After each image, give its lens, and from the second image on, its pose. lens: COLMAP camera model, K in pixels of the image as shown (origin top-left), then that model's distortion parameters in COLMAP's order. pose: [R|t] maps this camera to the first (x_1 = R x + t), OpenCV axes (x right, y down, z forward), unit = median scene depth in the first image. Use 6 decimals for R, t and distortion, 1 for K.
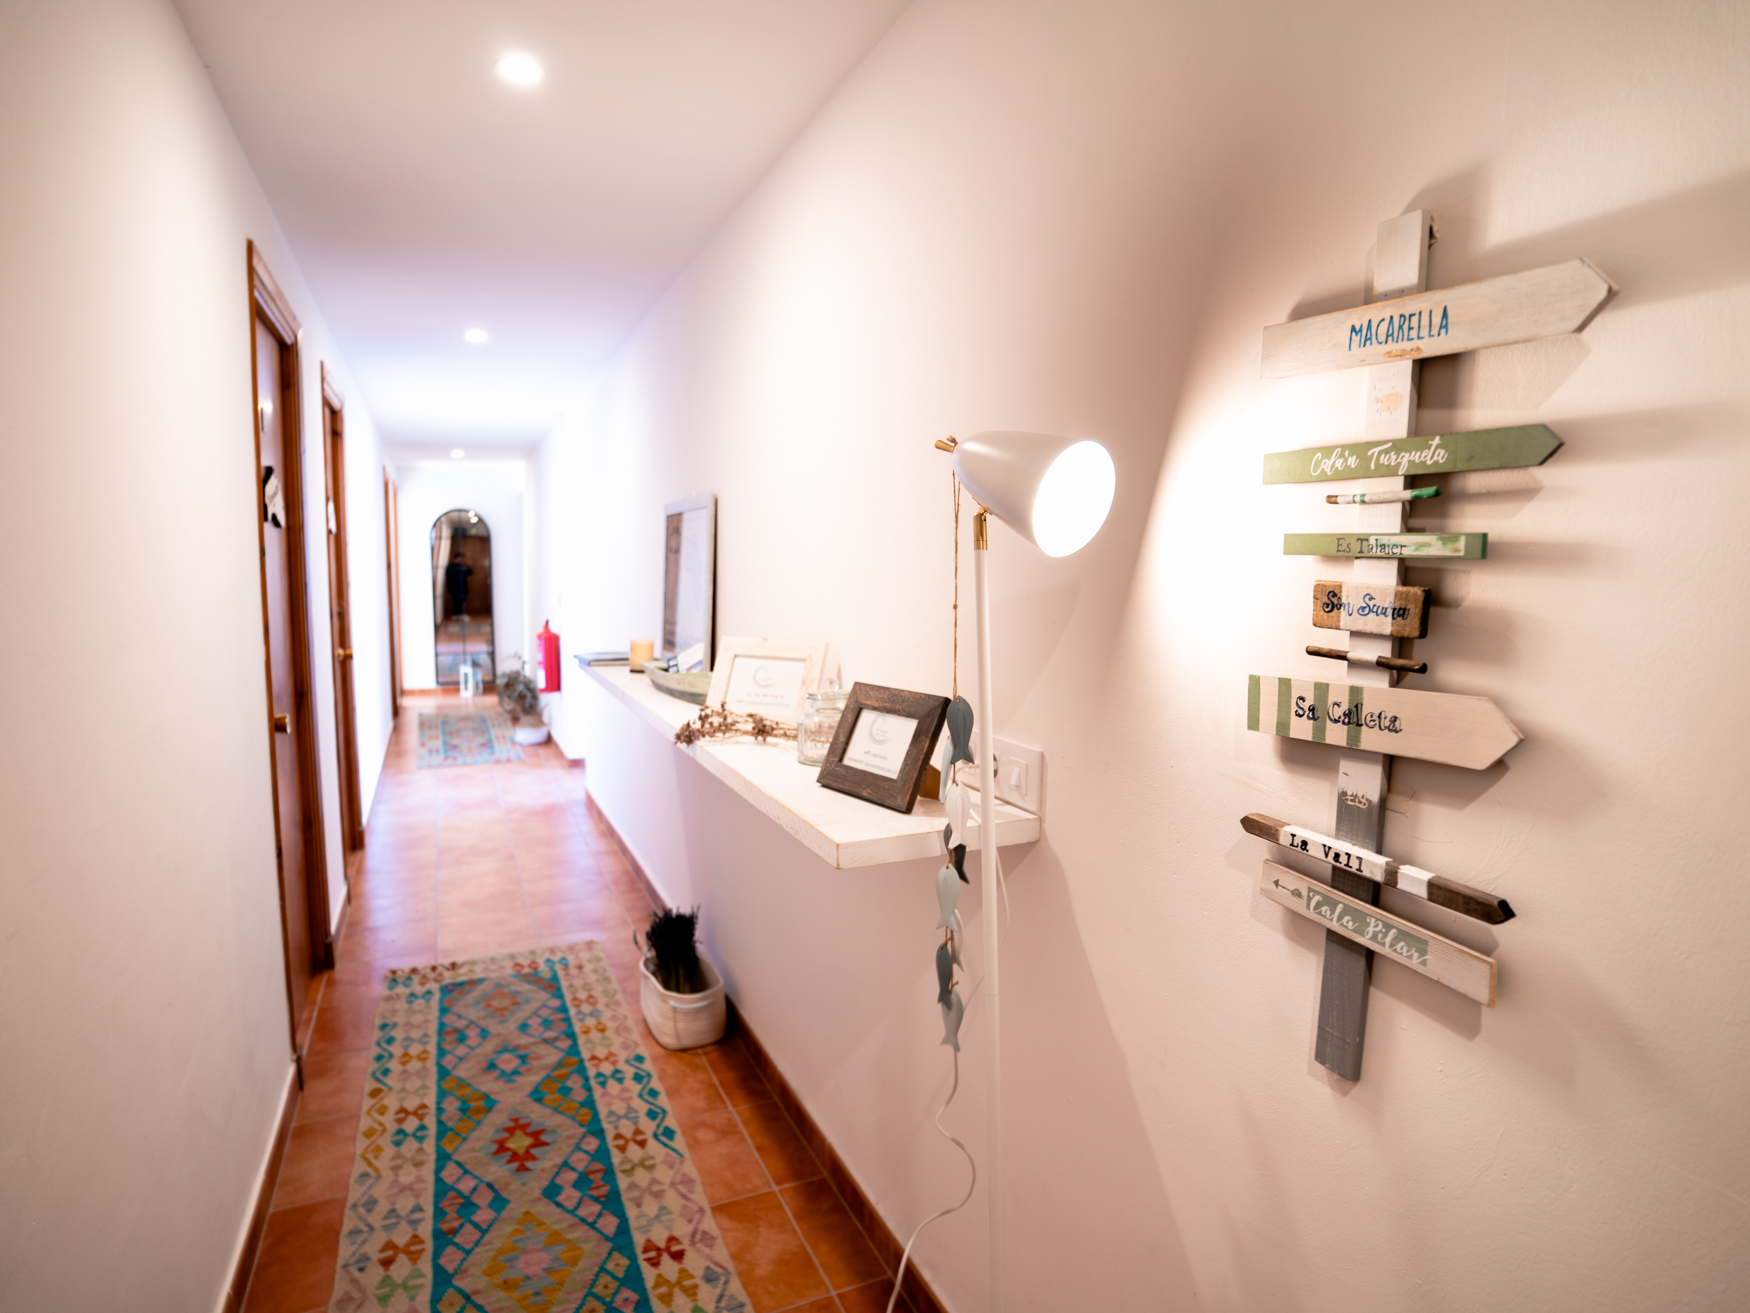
lens RADIAL K [[870.5, 0, 875.0], [0, 870.5, 656.5], [0, 0, 1]] dist [0.000427, 0.000001]
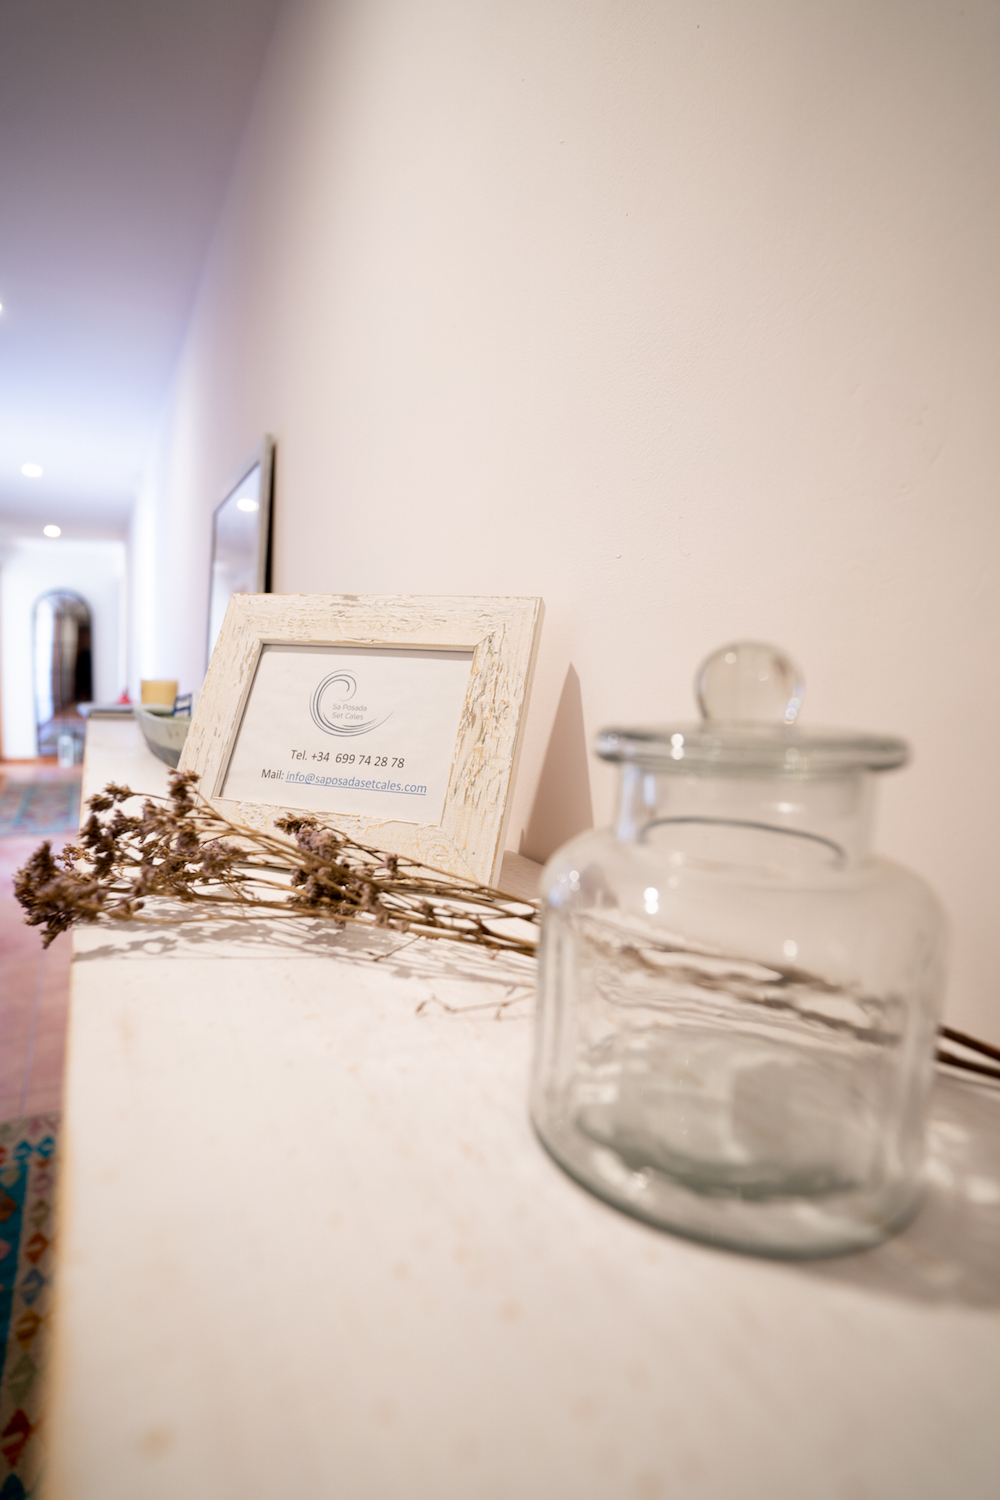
lens RADIAL K [[736.8, 0, 500.0], [0, 736.8, 750.0], [0, 0, 1]] dist [-0.000236, 0.000398]
pose [[0.996804, 0.018461, 0.077720, -0.091774], [-0.019657, 0.999699, 0.014658, 0.037130], [-0.077426, -0.016139, 0.996867, 0.729231]]
